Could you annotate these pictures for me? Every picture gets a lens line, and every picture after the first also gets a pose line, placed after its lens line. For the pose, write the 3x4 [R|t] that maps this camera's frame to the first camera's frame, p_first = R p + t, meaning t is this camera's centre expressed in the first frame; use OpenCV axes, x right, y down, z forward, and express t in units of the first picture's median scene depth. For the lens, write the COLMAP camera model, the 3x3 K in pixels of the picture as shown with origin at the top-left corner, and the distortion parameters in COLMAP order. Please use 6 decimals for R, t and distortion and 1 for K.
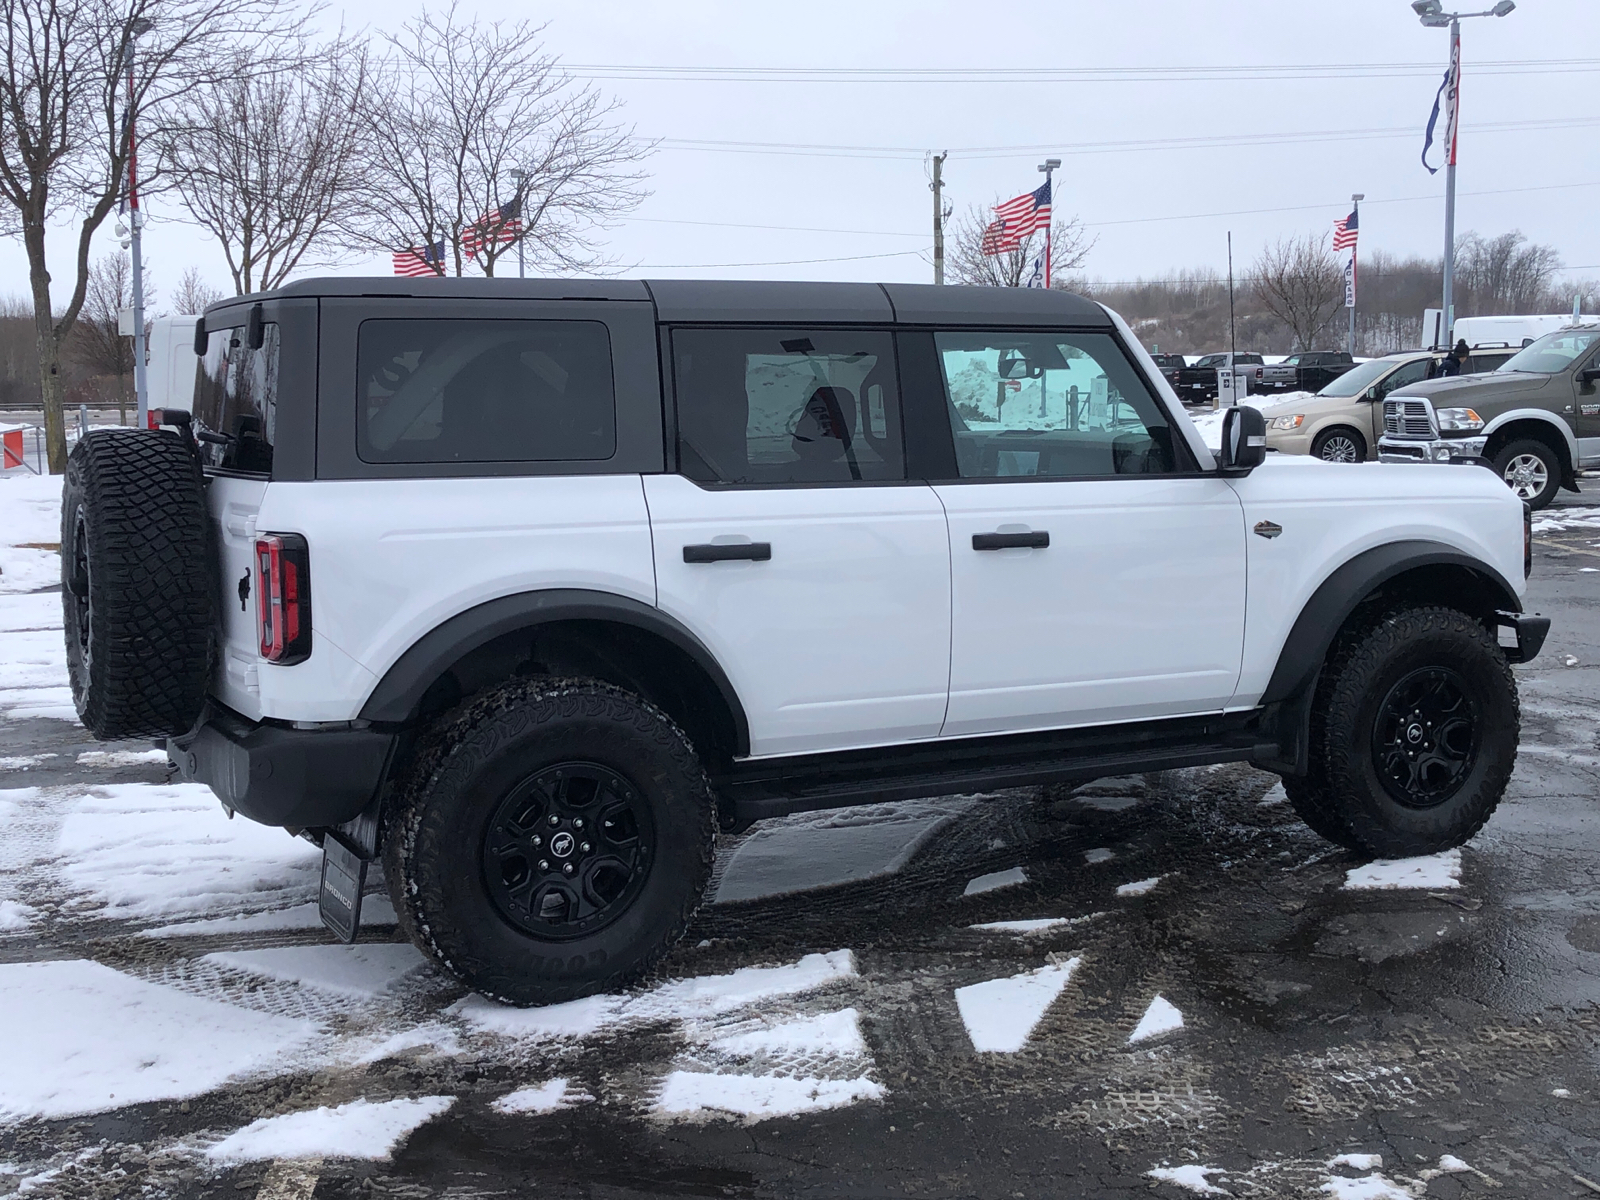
lens RADIAL K [[1905.0, 0, 789.0], [0, 1905.0, 577.9], [0, 0, 1]] dist [0.170978, -0.558399]
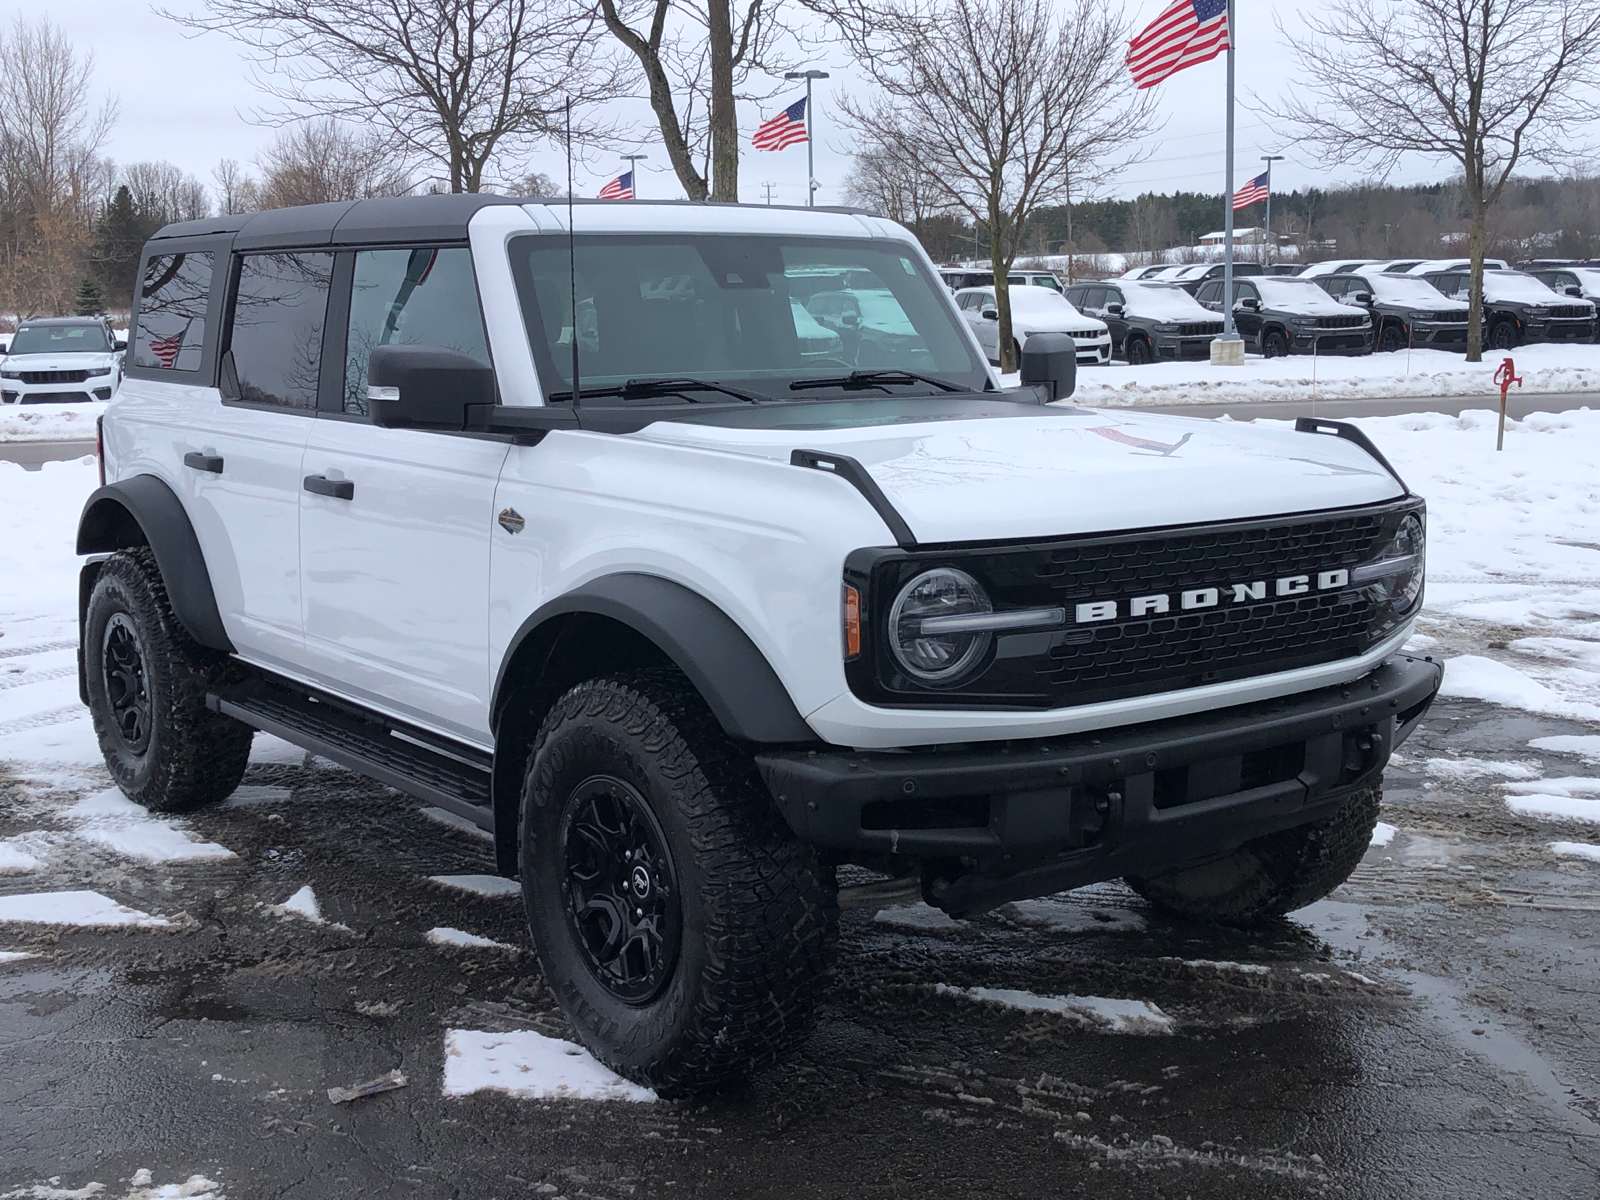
lens RADIAL K [[1905.0, 0, 789.0], [0, 1905.0, 577.9], [0, 0, 1]] dist [0.170978, -0.558399]
pose [[0.186649, 0.151161, -0.970728, 1.052968], [-0.088266, 0.986676, 0.136673, -0.121062], [0.978454, 0.060172, 0.197504, 1.048981]]
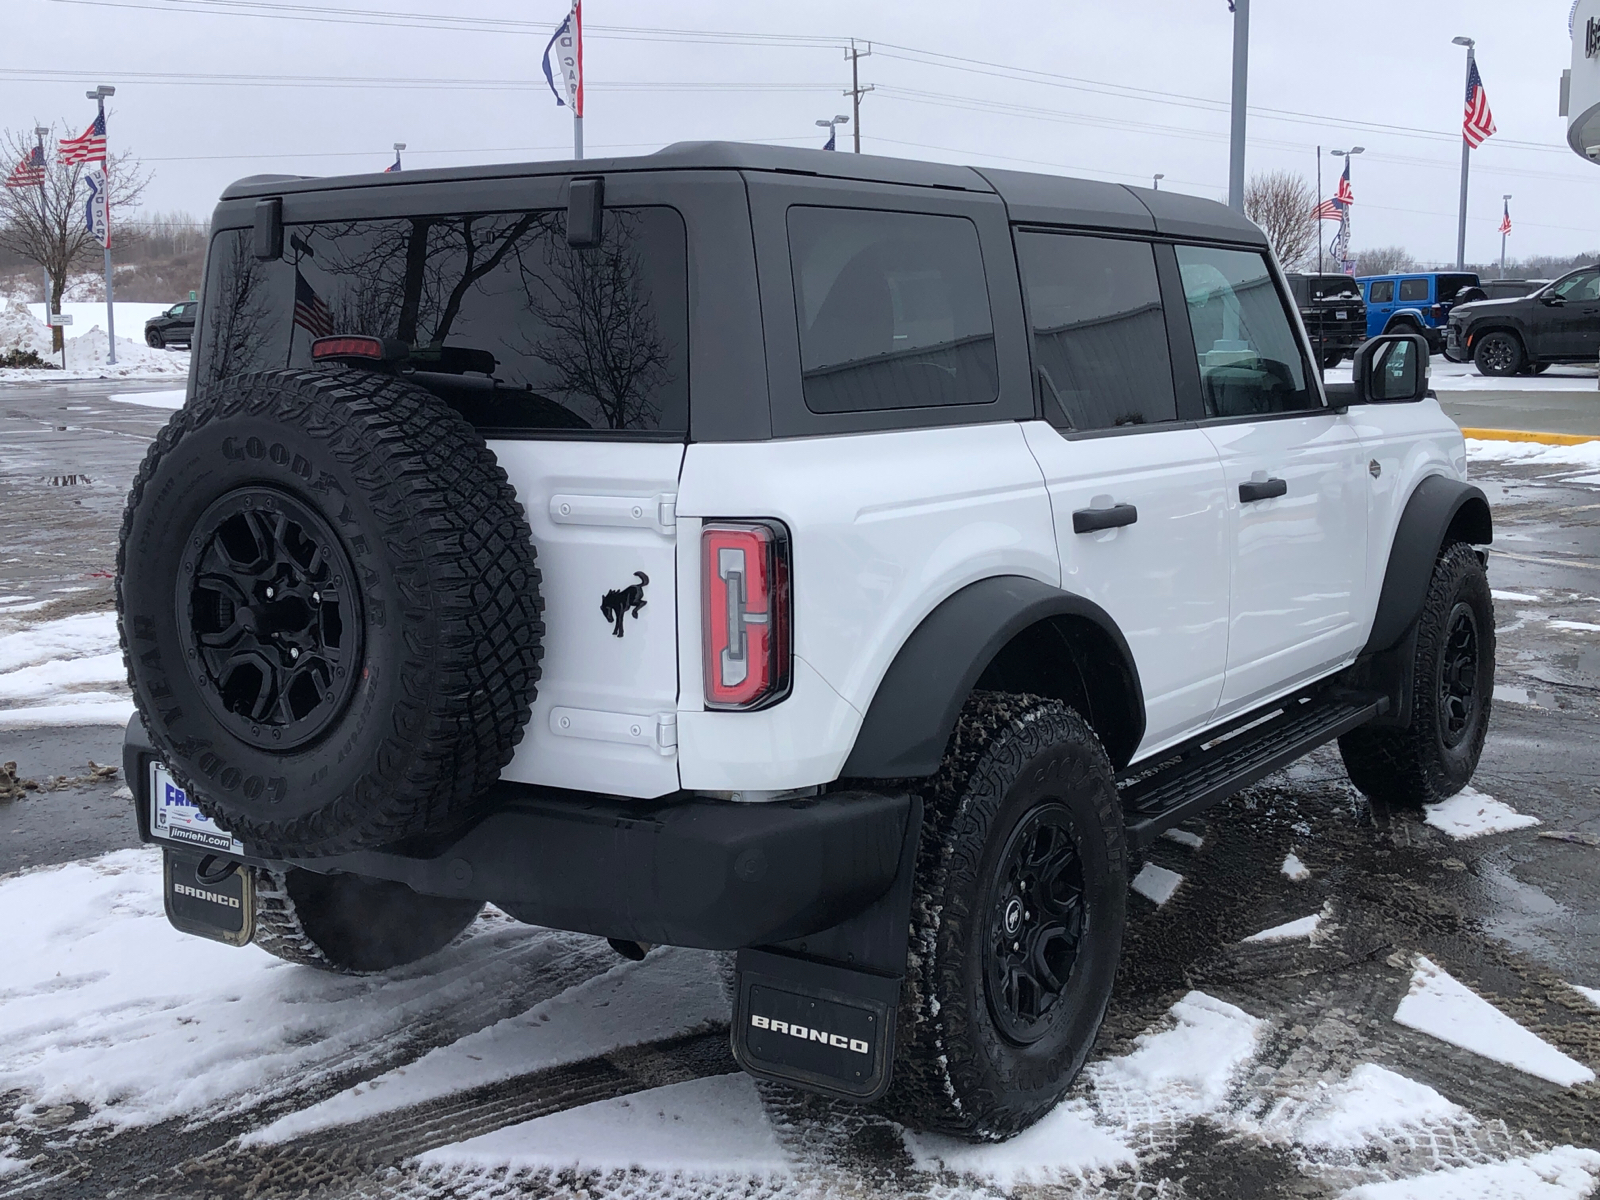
lens RADIAL K [[1847.3, 0, 800.0], [0, 1847.3, 600.0], [0, 0, 1]] dist [0.254277, -0.497087]
pose [[0.872259, -0.065733, 0.484606, -0.487969], [0.046388, 0.997579, 0.051819, -0.023780], [-0.486839, -0.022720, 0.873196, 0.364035]]
